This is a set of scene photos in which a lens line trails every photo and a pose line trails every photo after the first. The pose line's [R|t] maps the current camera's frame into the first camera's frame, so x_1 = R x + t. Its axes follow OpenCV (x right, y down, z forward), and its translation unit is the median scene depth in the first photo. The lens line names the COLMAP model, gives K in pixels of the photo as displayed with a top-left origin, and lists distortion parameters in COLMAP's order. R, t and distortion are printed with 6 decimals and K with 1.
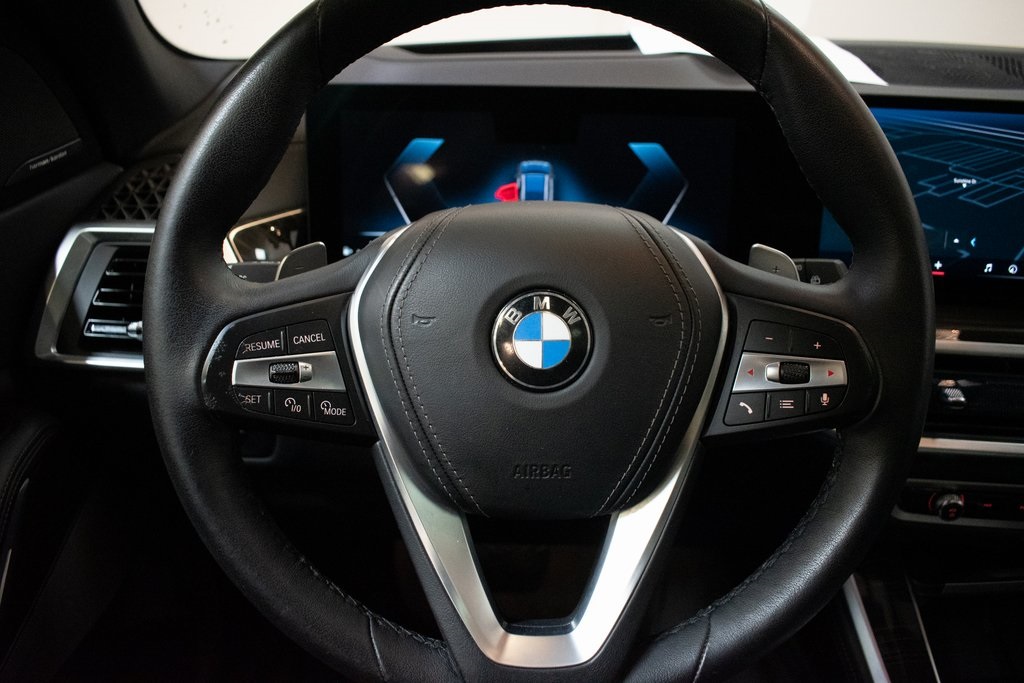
lens RADIAL K [[785.1, 0, 512.0], [0, 785.1, 341.5], [0, 0, 1]] dist [-0.121826, 0.040865]
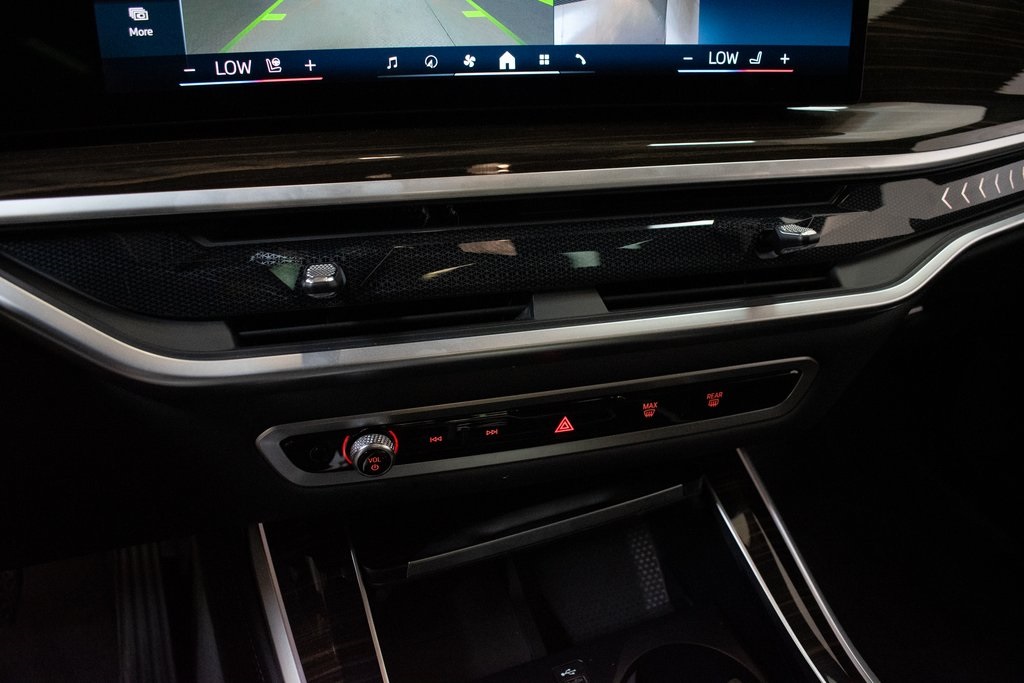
lens RADIAL K [[785.1, 0, 512.0], [0, 785.1, 341.5], [0, 0, 1]] dist [-0.121826, 0.040865]
pose [[0.914826, -0.167976, 0.367256, 0.464766], [0.127165, 0.982949, 0.132815, 0.057289], [-0.383304, -0.074801, 0.920588, 0.371102]]
